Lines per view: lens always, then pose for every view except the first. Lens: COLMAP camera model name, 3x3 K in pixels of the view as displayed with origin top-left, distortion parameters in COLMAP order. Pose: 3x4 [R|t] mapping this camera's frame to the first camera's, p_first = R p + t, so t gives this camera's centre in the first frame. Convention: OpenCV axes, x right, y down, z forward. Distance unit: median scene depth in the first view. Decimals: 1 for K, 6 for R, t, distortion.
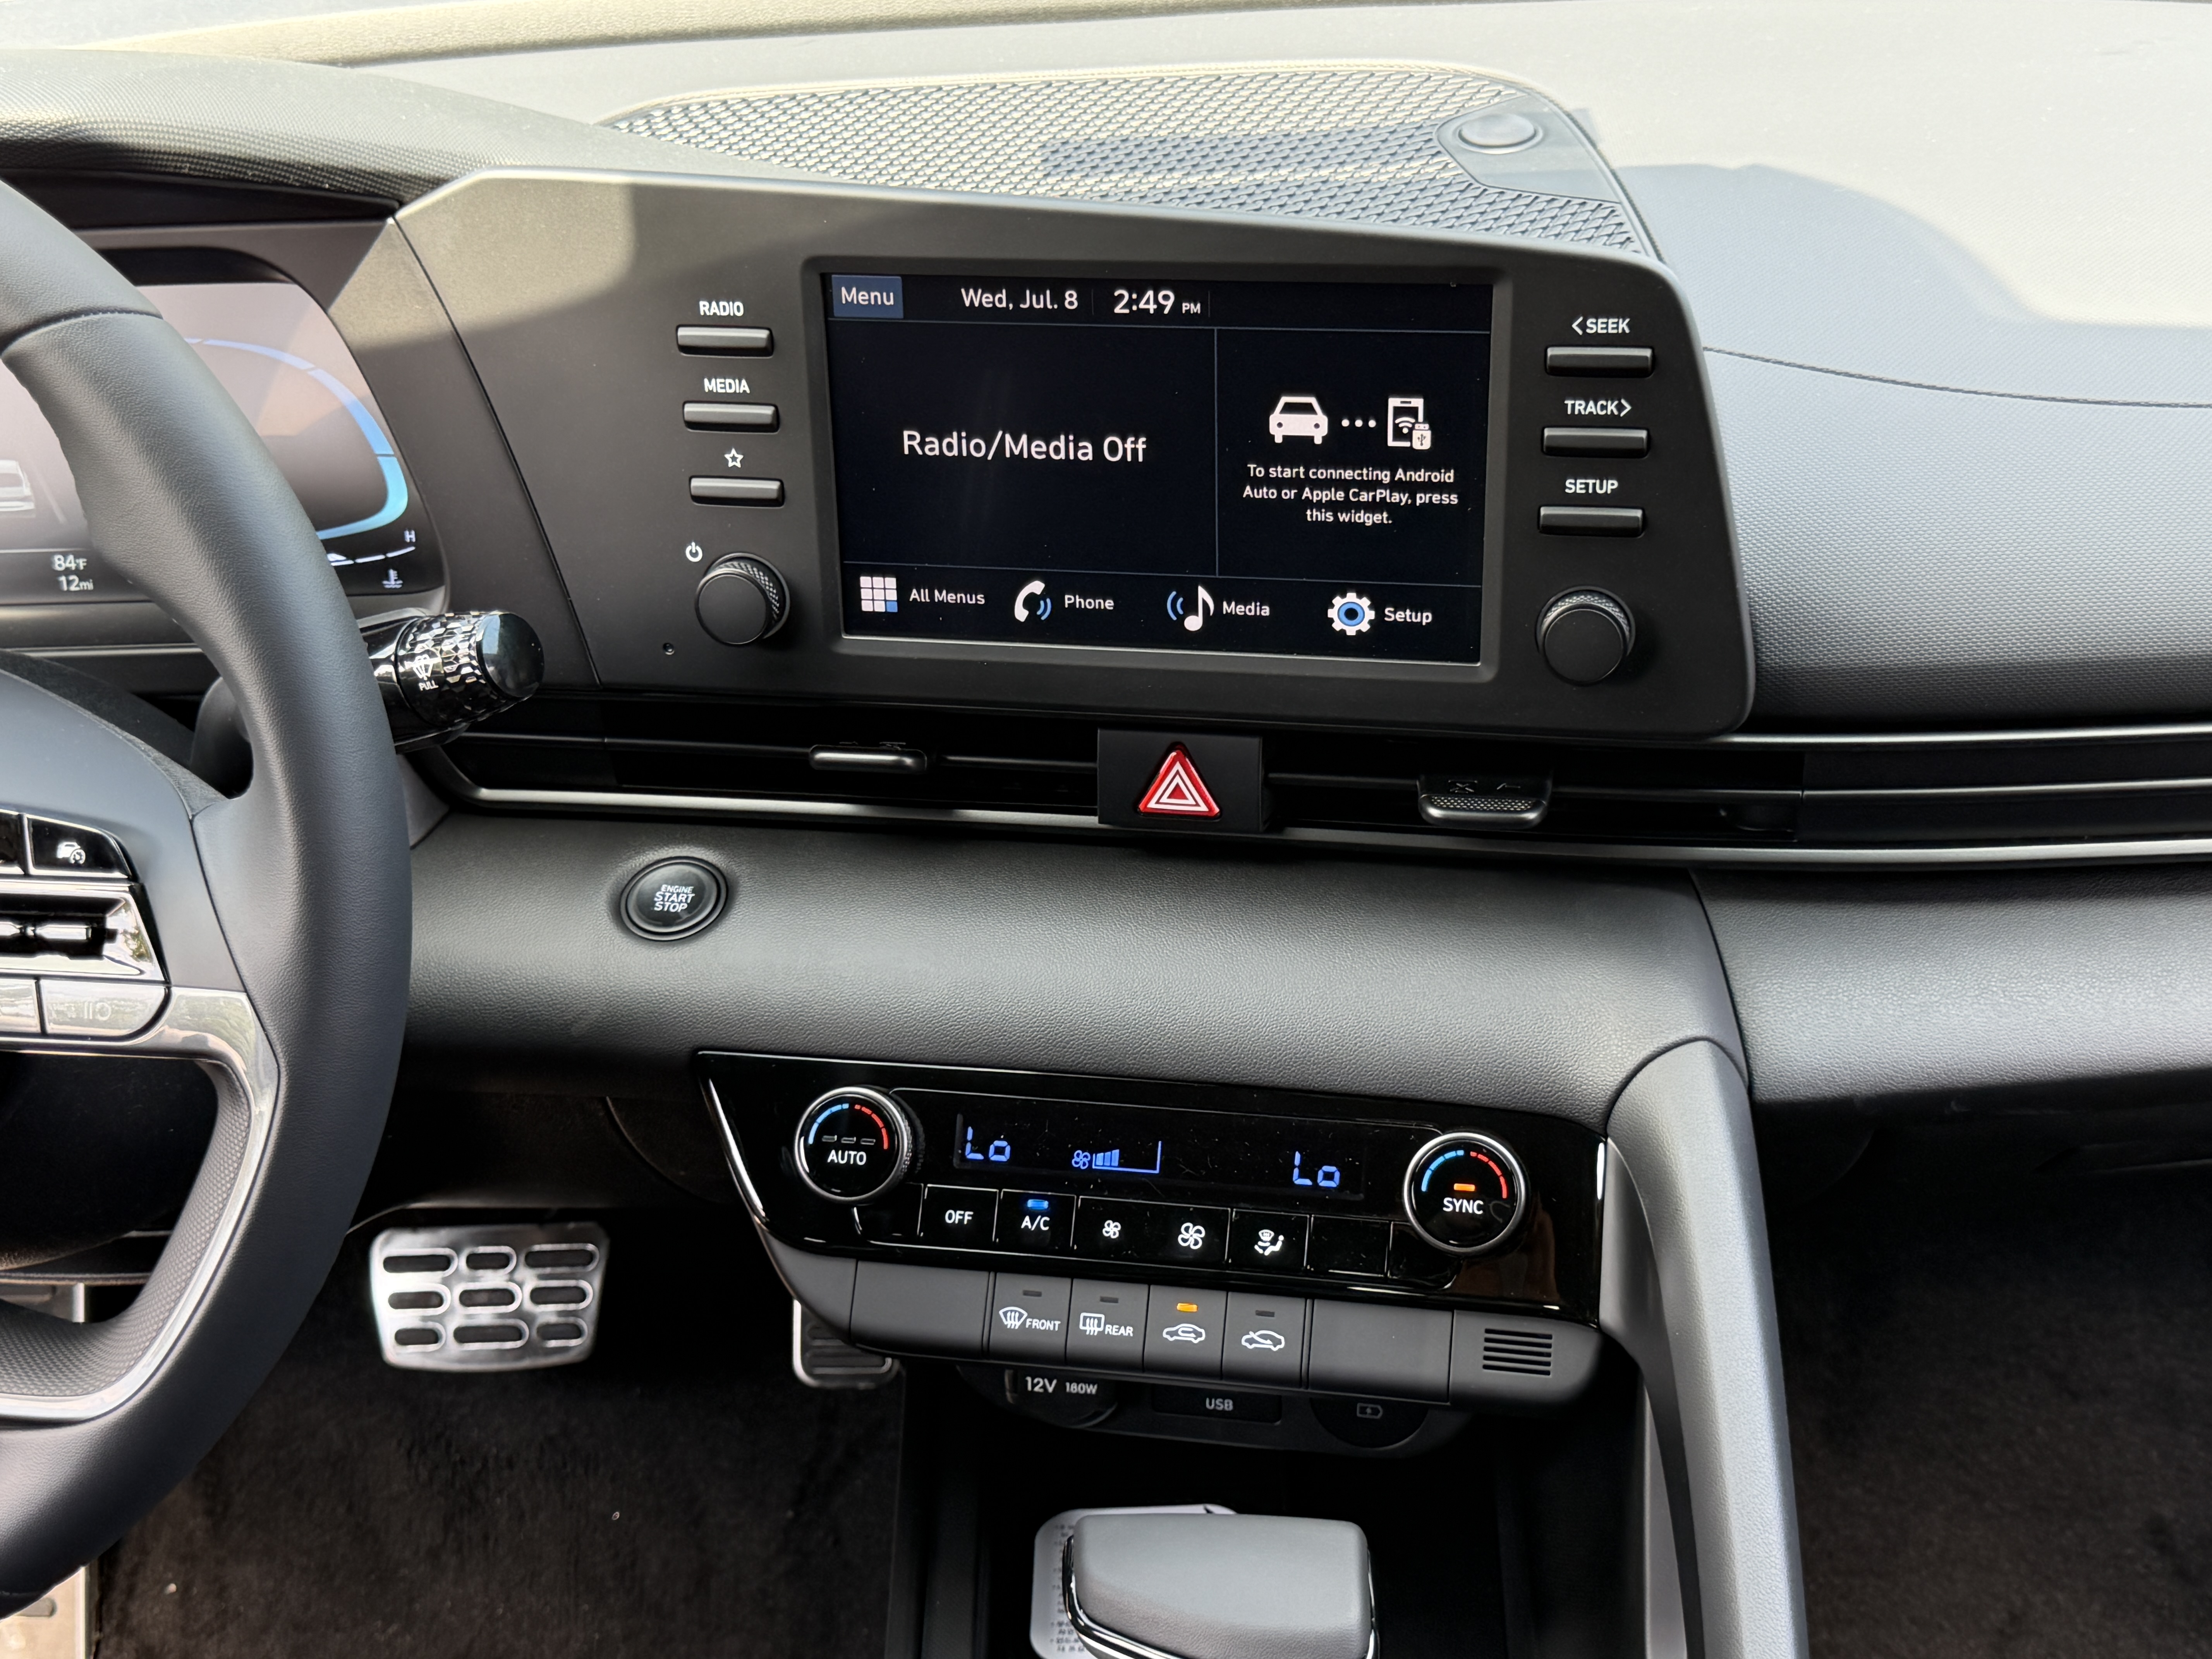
lens RADIAL K [[2849.5, 0, 1105.8], [0, 2849.5, 867.6], [0, 0, 1]] dist [0.187908, -0.485271]
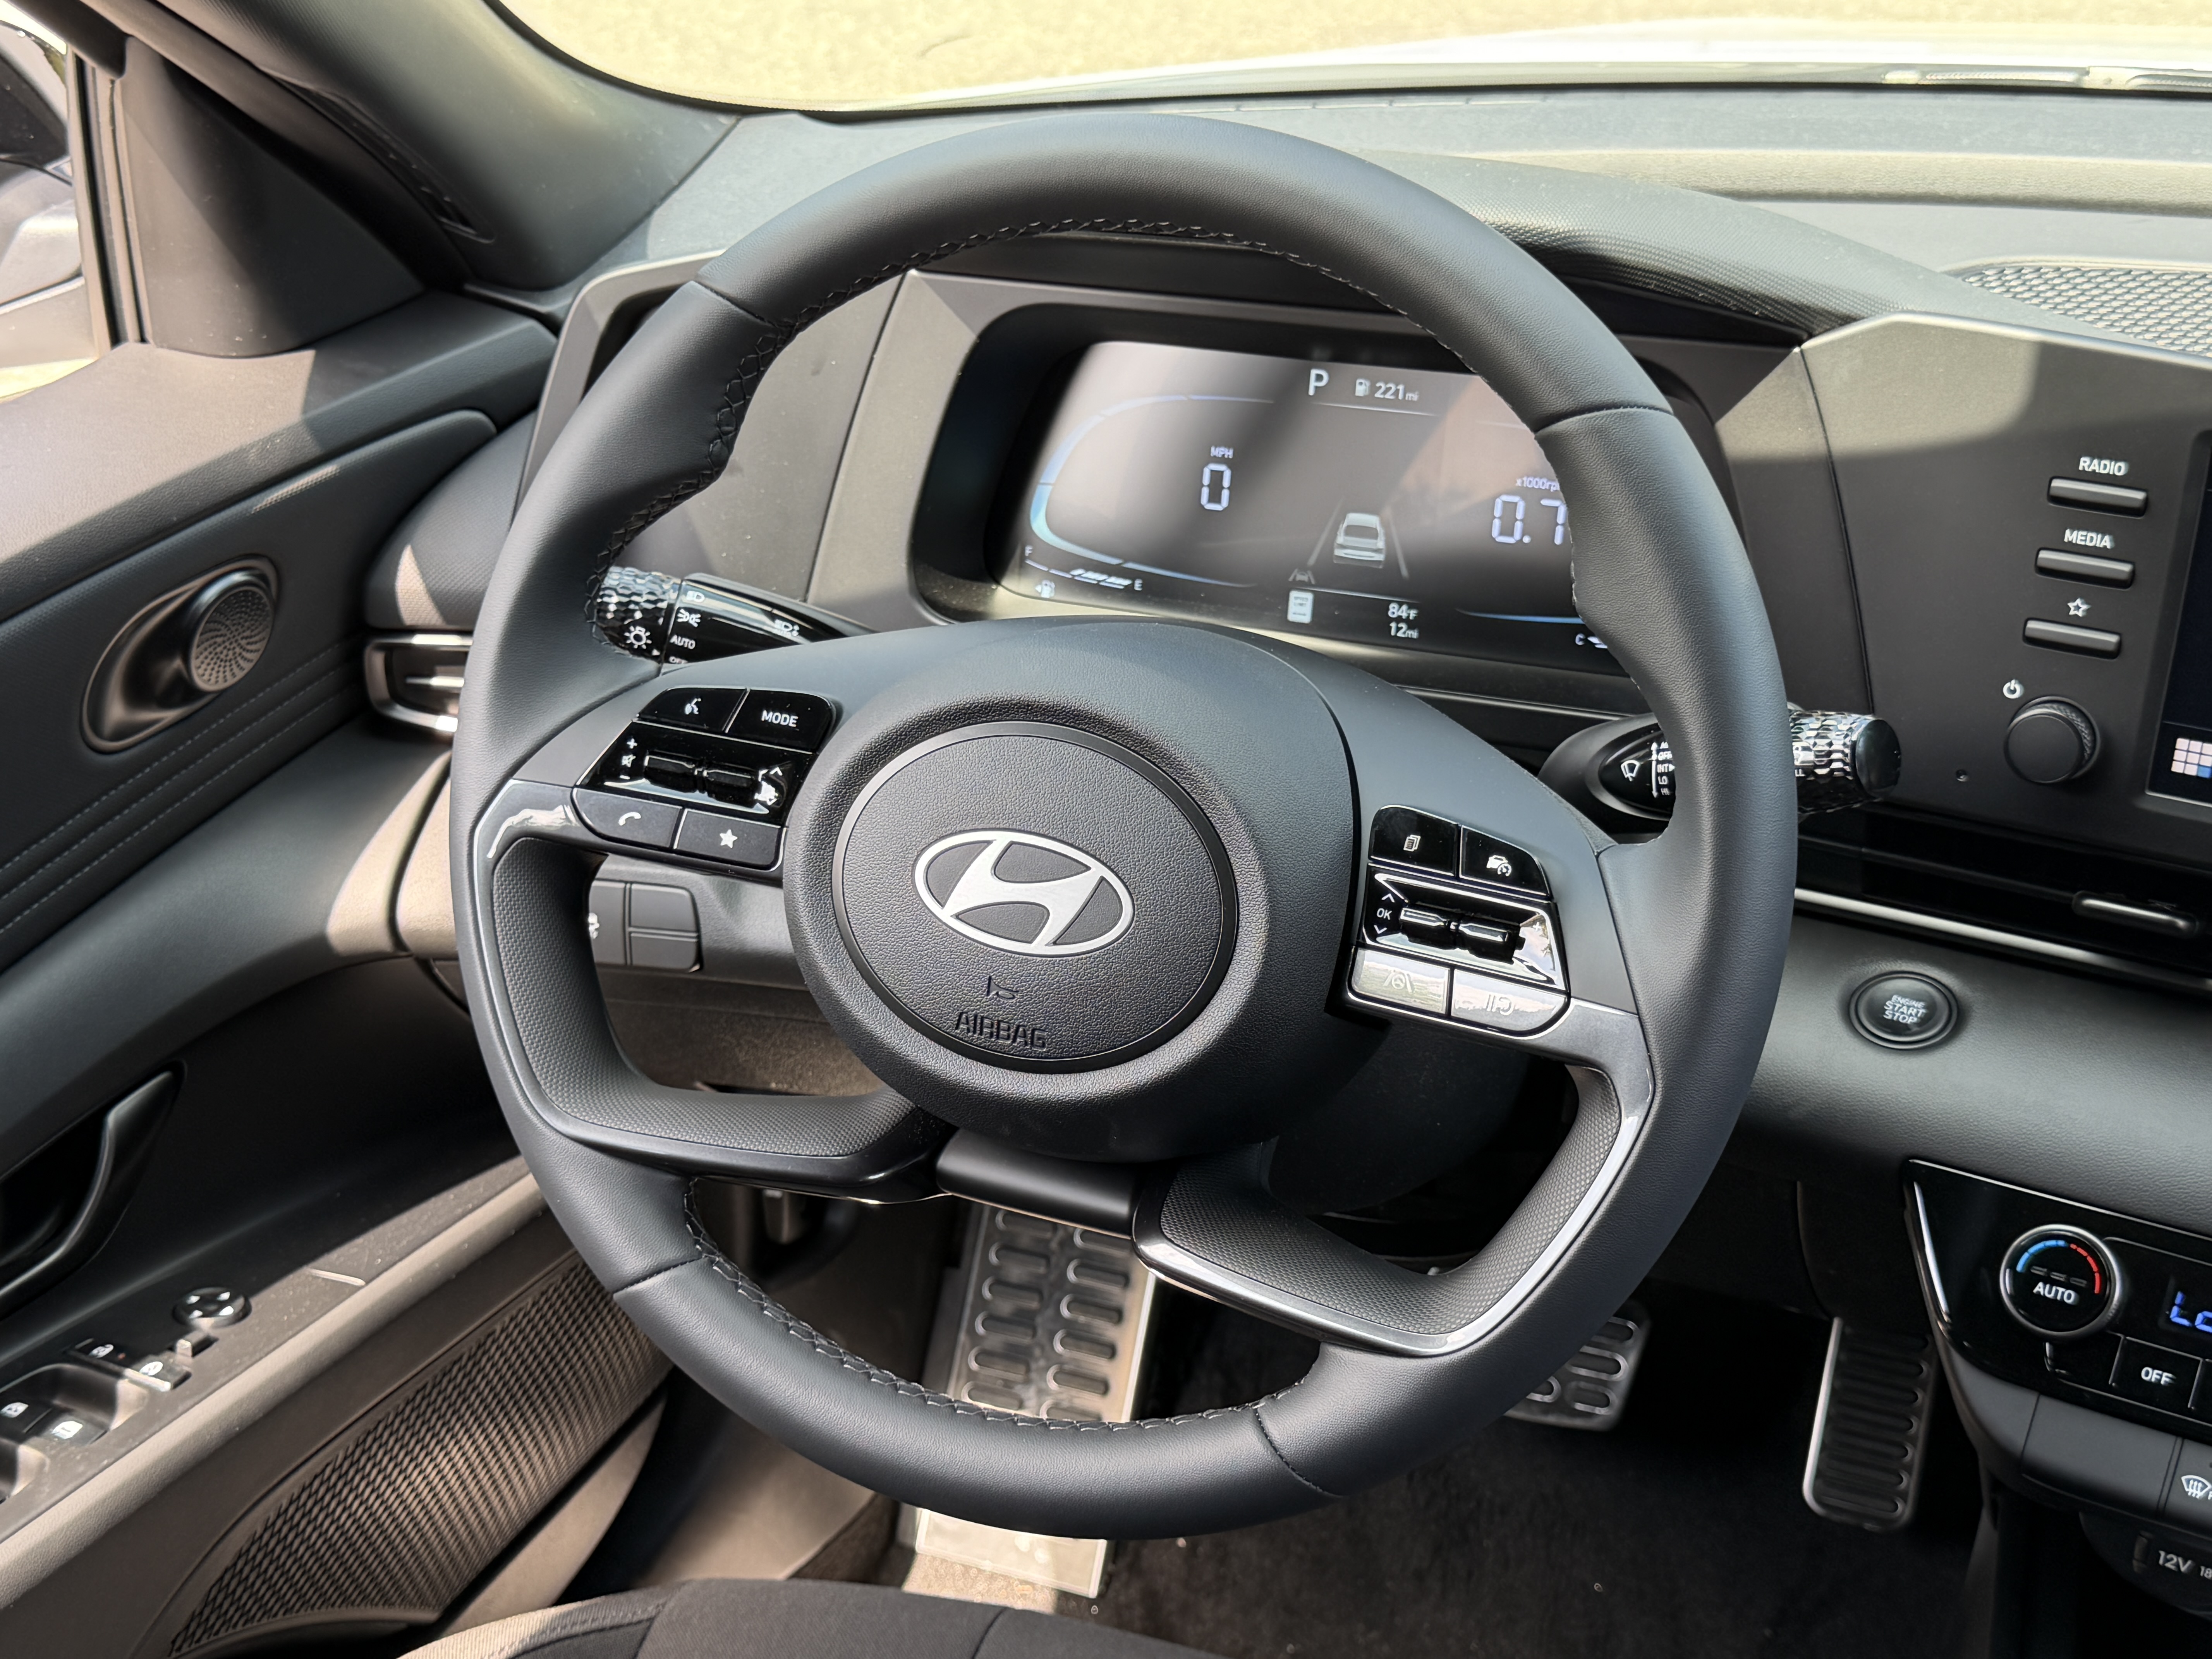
lens RADIAL K [[2849.5, 0, 1105.8], [0, 2849.5, 867.6], [0, 0, 1]] dist [0.187908, -0.485271]
pose [[0.939382, 0.182471, -0.290287, -0.138085], [-0.194346, 0.980855, -0.012355, 0.031429], [0.282475, 0.068022, 0.956860, -0.099158]]
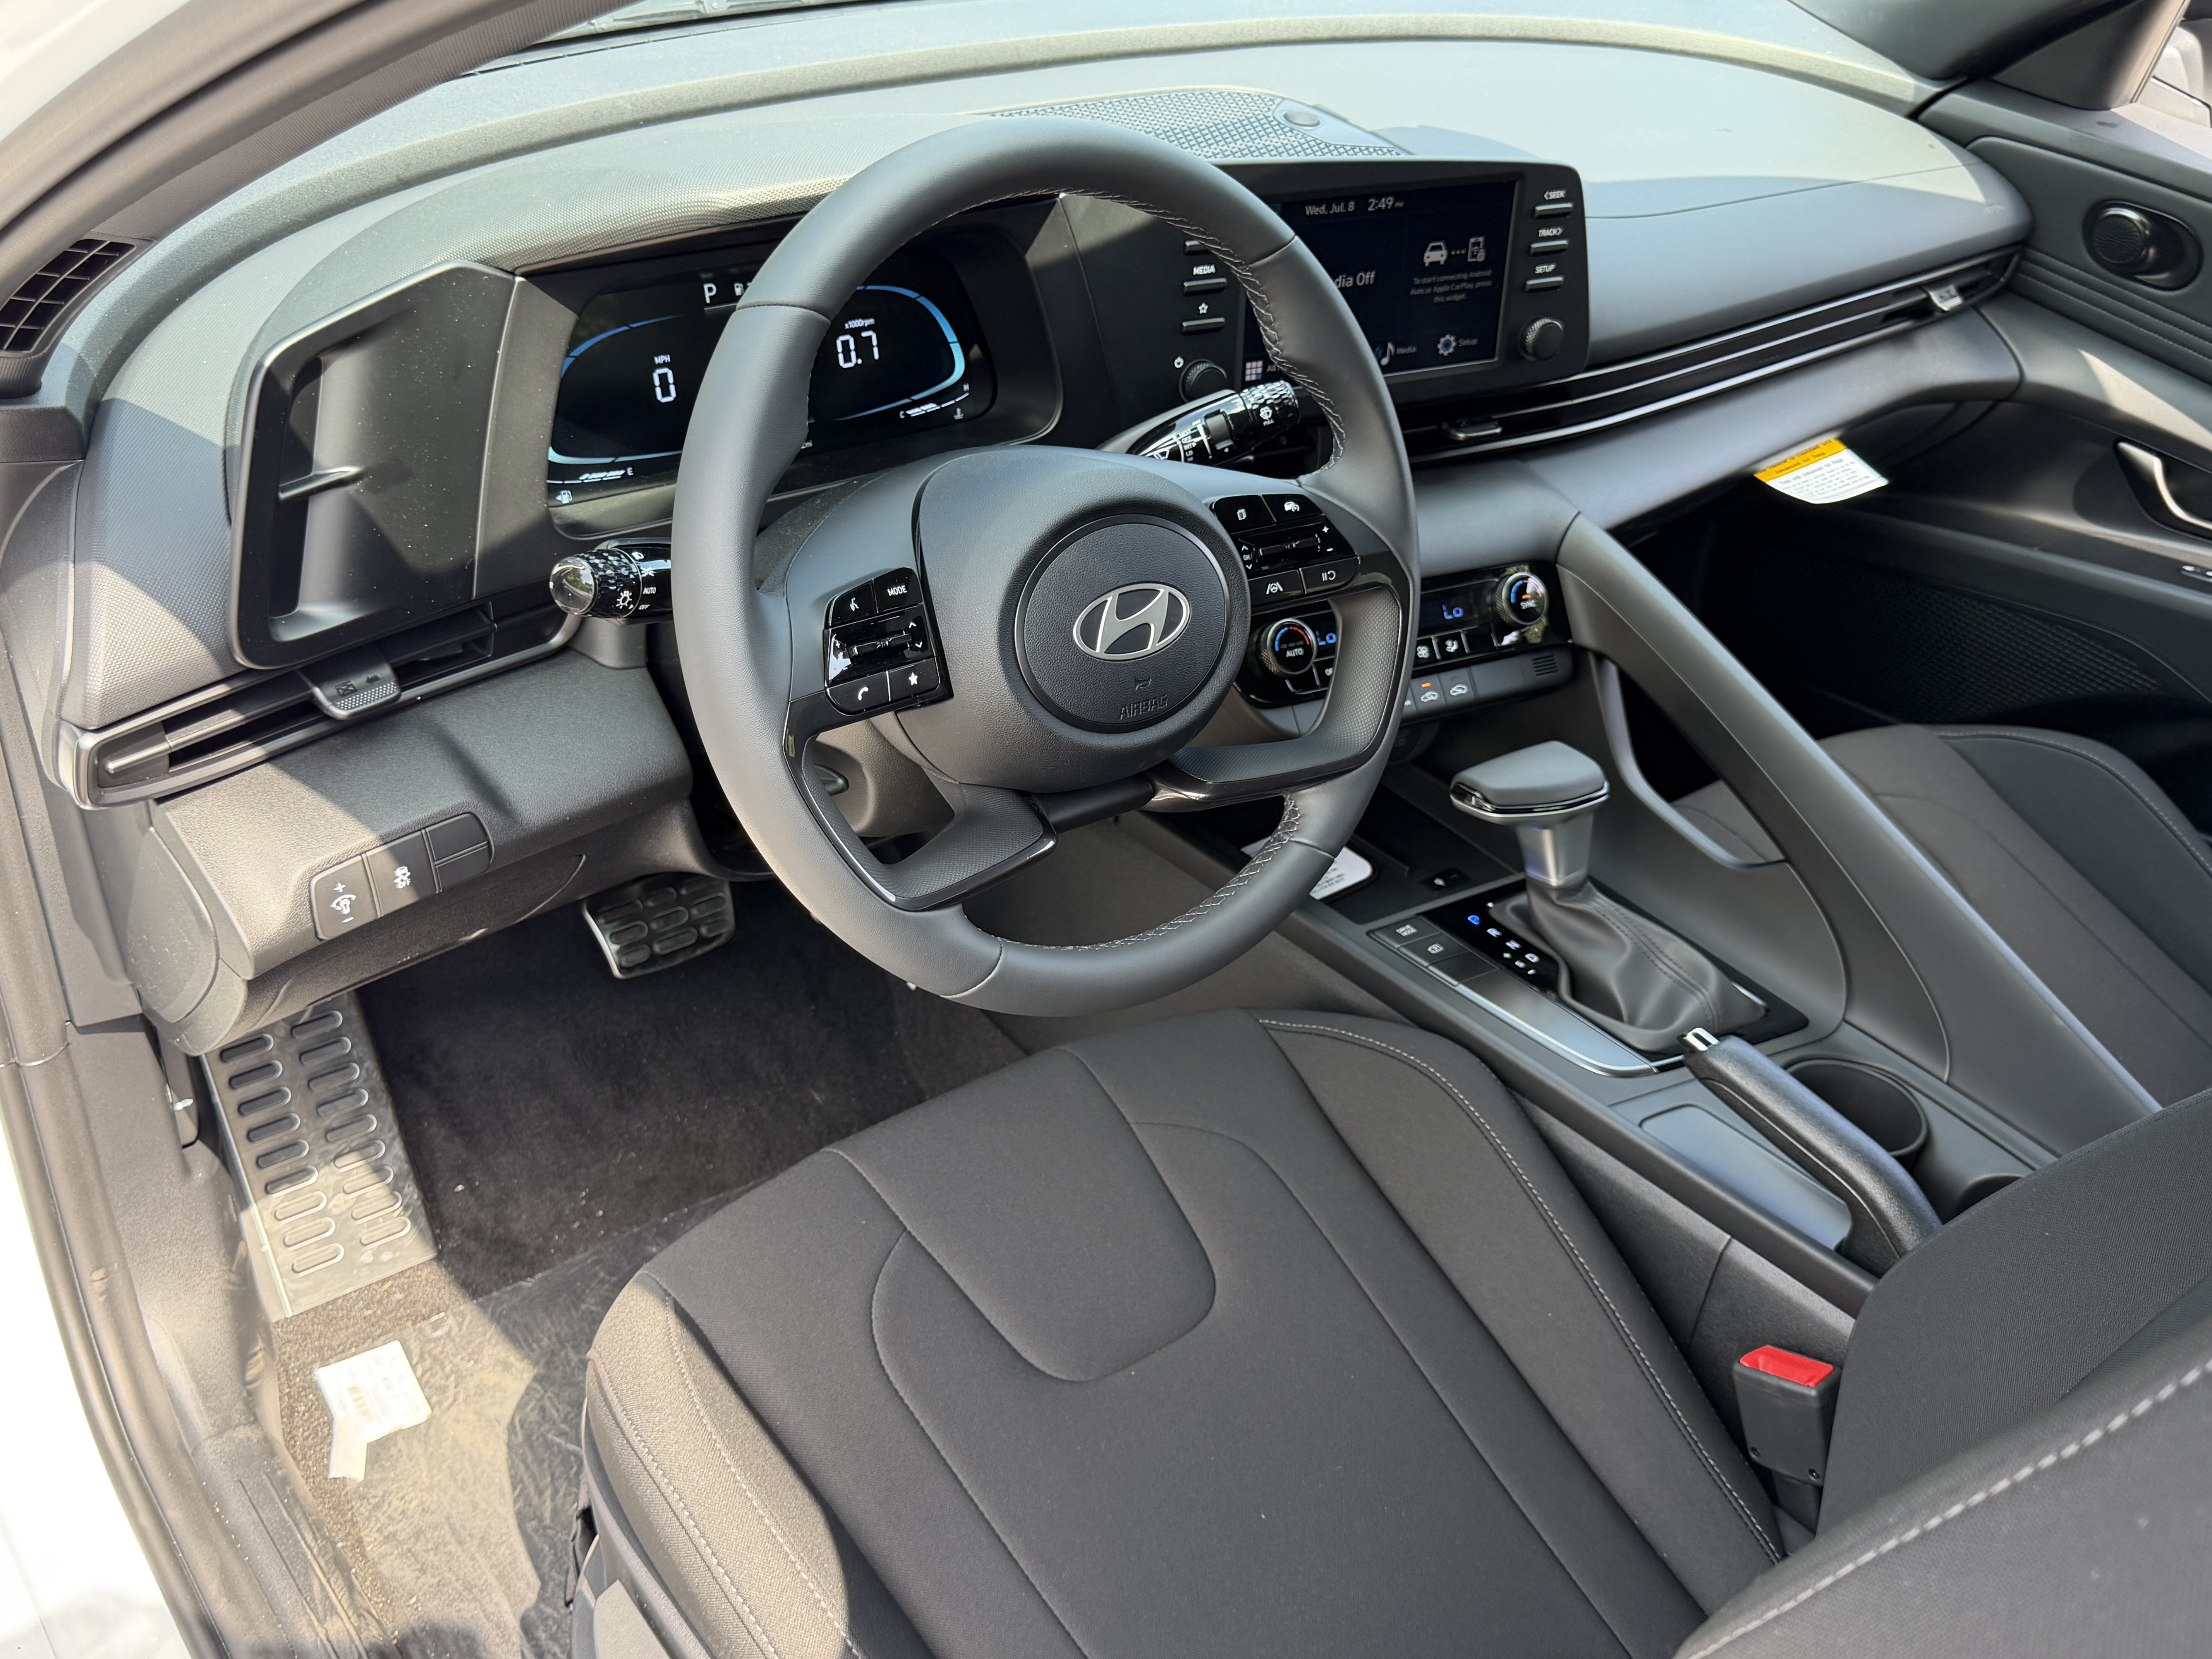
lens RADIAL K [[2009.9, 0, 1106.3], [0, 2009.9, 842.9], [0, 0, 1]] dist [0.090884, -0.011882]
pose [[0.760910, -0.268465, 0.590714, -1.086717], [0.216627, 0.963263, 0.158738, -0.024552], [-0.611628, 0.007179, 0.791113, -0.048946]]
